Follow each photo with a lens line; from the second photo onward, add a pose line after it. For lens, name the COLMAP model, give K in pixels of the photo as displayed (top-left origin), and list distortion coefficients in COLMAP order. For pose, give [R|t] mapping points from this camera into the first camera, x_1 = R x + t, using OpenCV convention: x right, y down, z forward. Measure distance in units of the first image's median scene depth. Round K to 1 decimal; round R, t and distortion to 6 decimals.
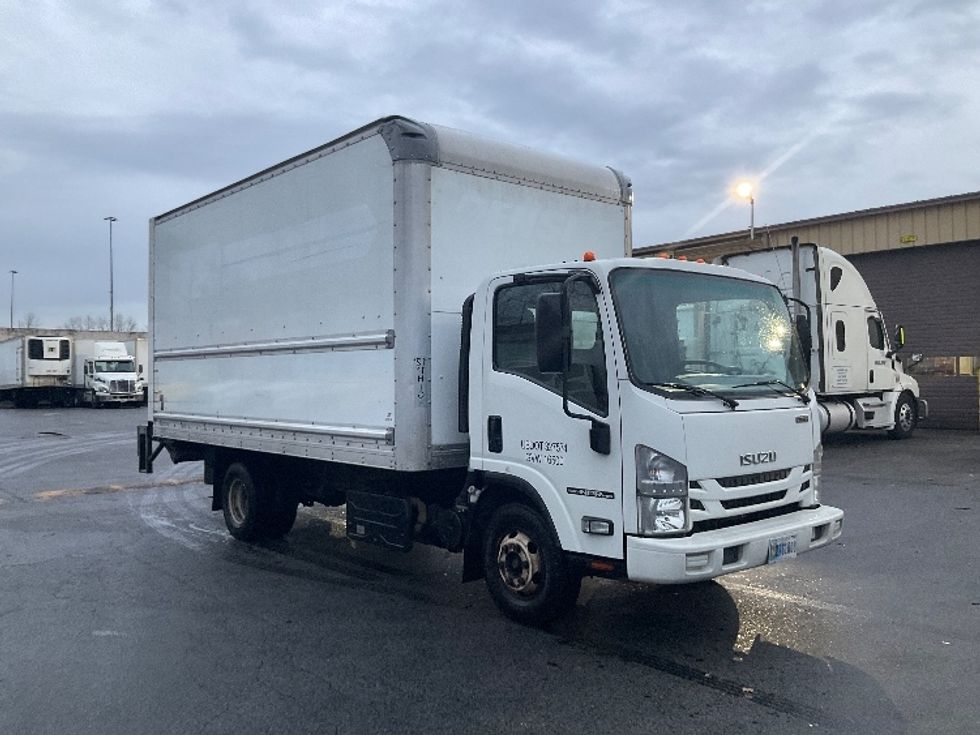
lens RADIAL K [[806.0, 0, 484.5], [0, 806.0, 364.1], [0, 0, 1]] dist [0.070497, 0.010898]
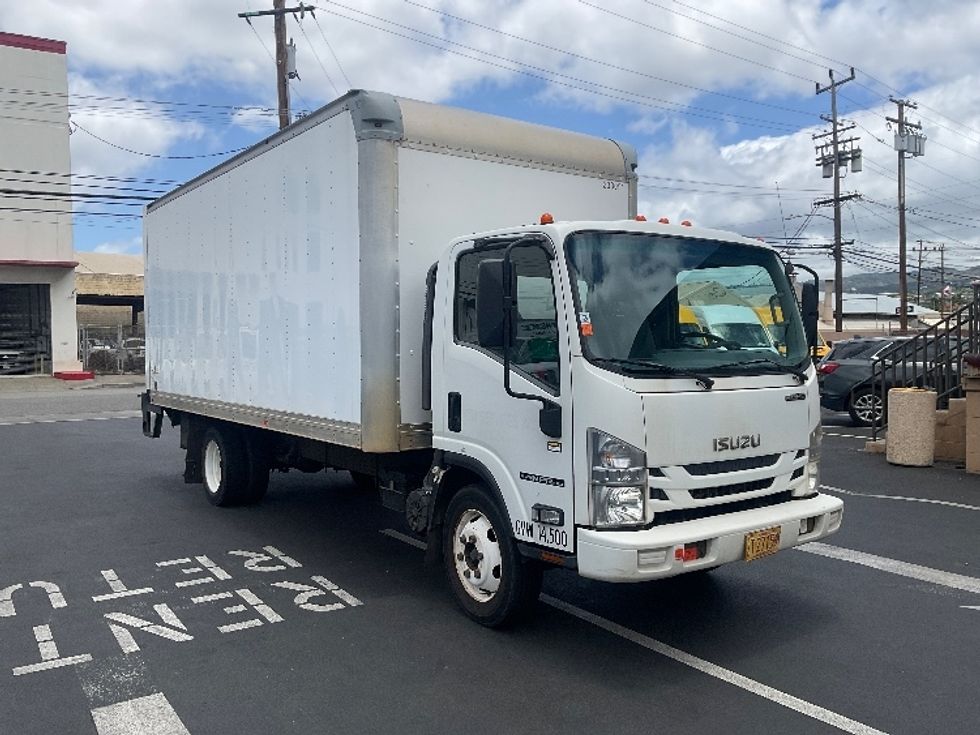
lens RADIAL K [[806.0, 0, 489.2], [0, 806.0, 362.5], [0, 0, 1]] dist [0.070497, 0.010898]
pose [[0.996754, 0.007574, -0.080156, 0.137859], [-0.004557, 0.999276, 0.037759, -0.006358], [0.080384, -0.037271, 0.996067, 0.087537]]
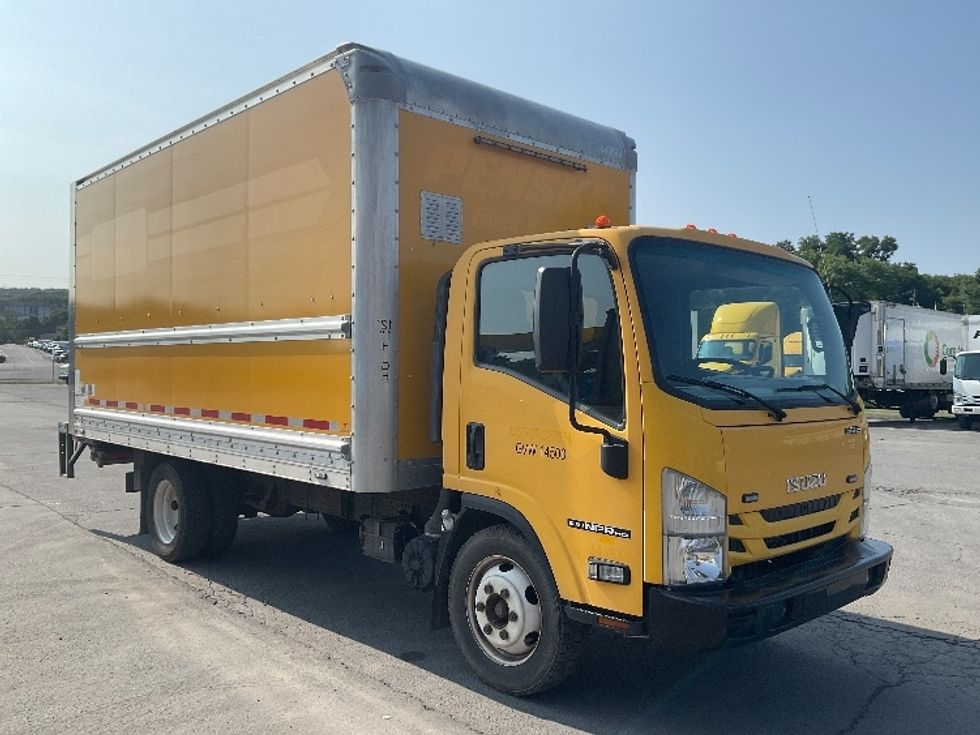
lens RADIAL K [[806.0, 0, 493.4], [0, 806.0, 370.3], [0, 0, 1]] dist [0.070497, 0.010898]
pose [[0.998660, 0.018544, 0.048307, -0.009934], [-0.019255, 0.999712, 0.014291, -0.000019], [-0.048028, -0.015202, 0.998730, 0.228134]]
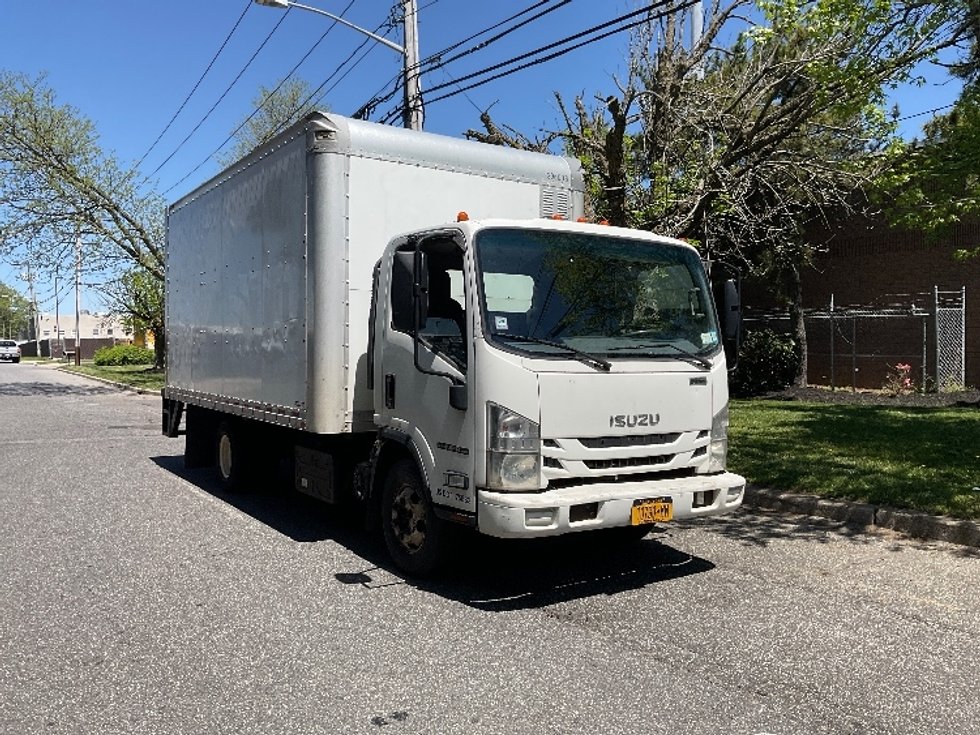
lens RADIAL K [[806.0, 0, 486.0], [0, 806.0, 358.3], [0, 0, 1]] dist [0.070497, 0.010898]
pose [[0.990354, 0.019188, -0.137222, 0.299734], [-0.016271, 0.999618, 0.022345, 0.020865], [0.137599, -0.019896, 0.990288, -0.005955]]
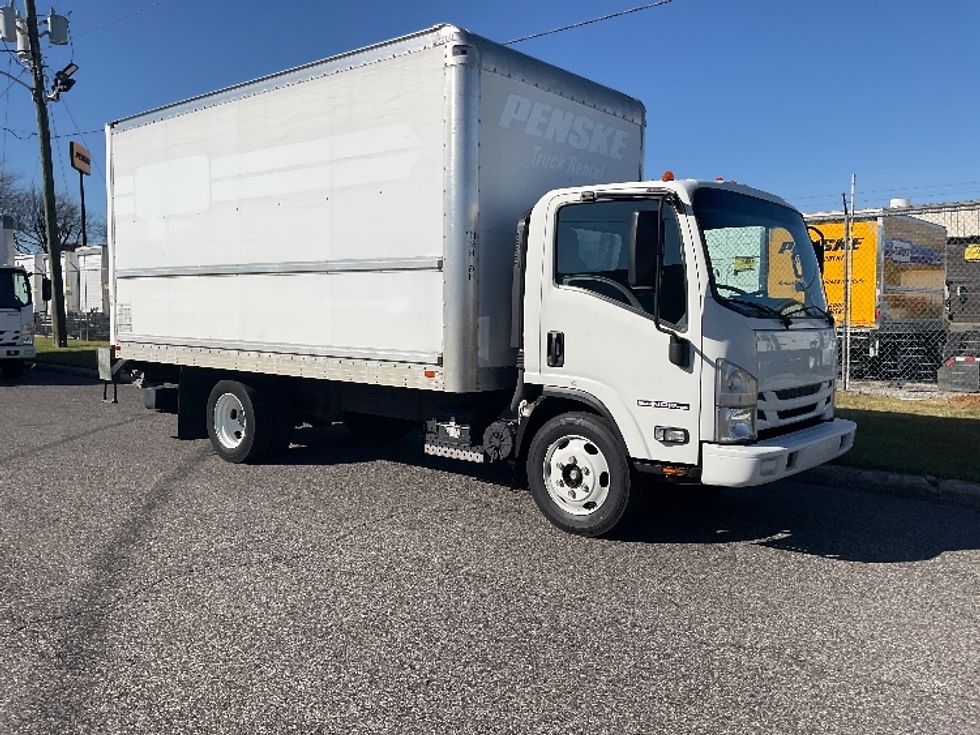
lens RADIAL K [[806.0, 0, 484.8], [0, 806.0, 368.8], [0, 0, 1]] dist [0.070497, 0.010898]
pose [[0.988551, 0.009592, 0.150583, -0.251154], [-0.023402, 0.995648, 0.090206, 0.022350], [-0.149063, -0.092697, 0.984473, -0.000427]]
